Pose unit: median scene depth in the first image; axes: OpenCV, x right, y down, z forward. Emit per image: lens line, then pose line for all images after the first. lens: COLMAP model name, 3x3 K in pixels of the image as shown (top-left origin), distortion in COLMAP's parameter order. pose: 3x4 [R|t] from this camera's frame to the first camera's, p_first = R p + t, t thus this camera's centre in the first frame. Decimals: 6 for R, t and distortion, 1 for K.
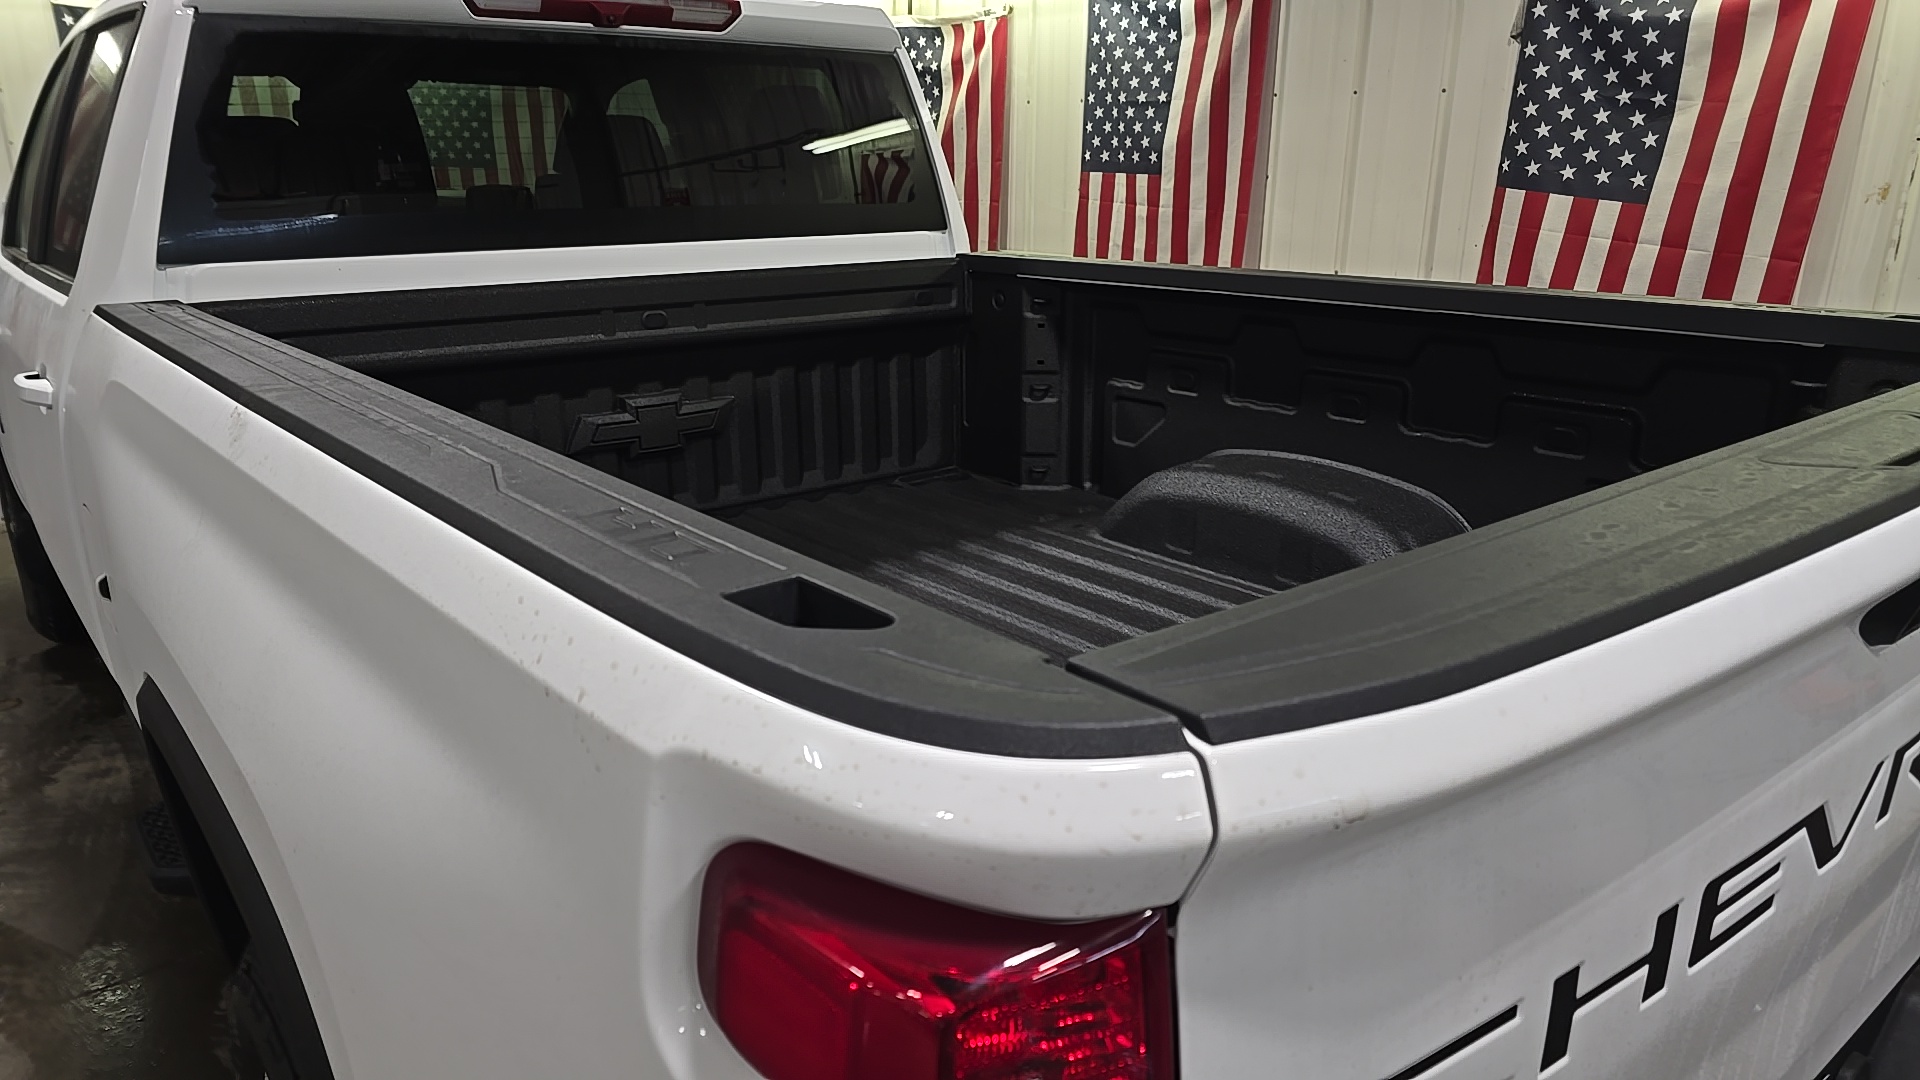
lens RADIAL K [[1284.9, 0, 960.0], [0, 1284.9, 540.0], [0, 0, 1]] dist [0.052016, -0.046230]
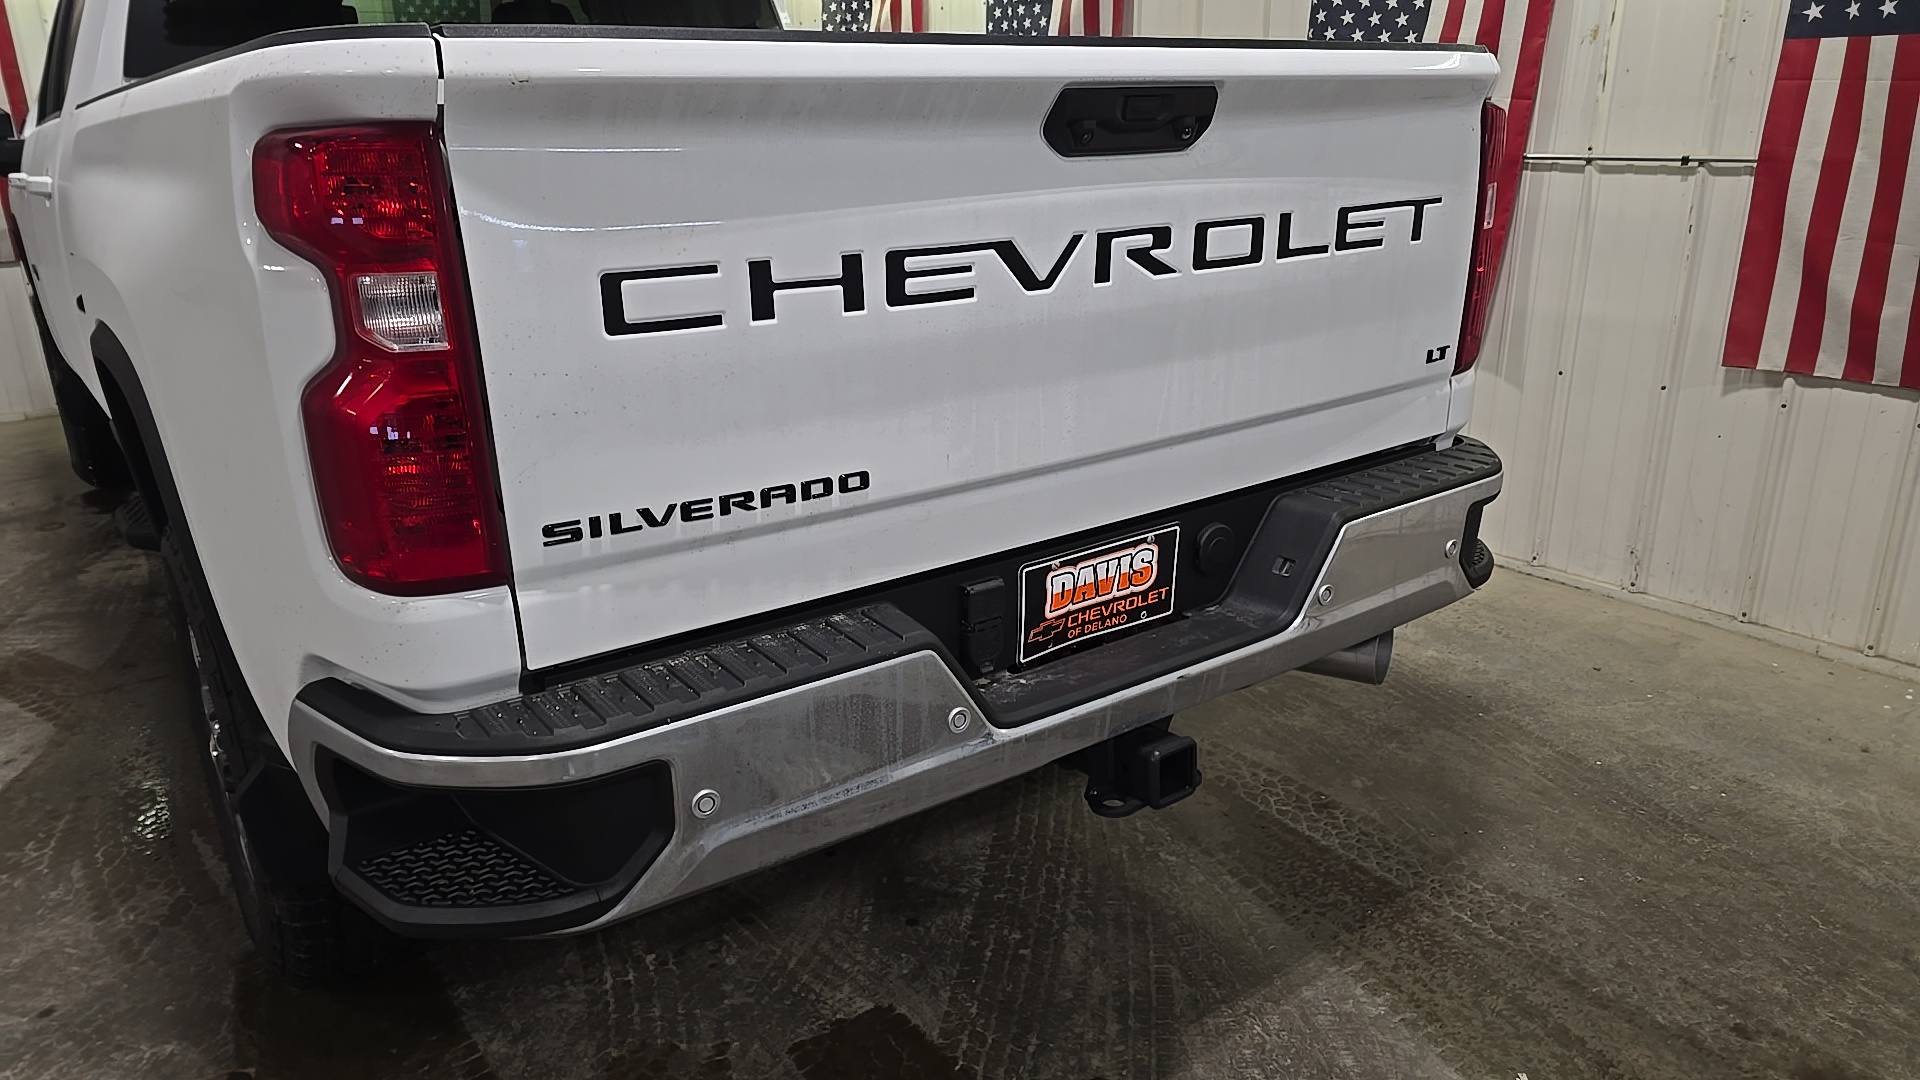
lens RADIAL K [[1291.9, 0, 958.4], [0, 1291.9, 538.5], [0, 0, 1]] dist [0.042391, -0.035349]
pose [[0.998966, -0.005226, -0.045169, 0.165680], [0.005989, 0.999841, 0.016771, 0.139273], [0.045074, -0.017024, 0.998839, -0.170972]]
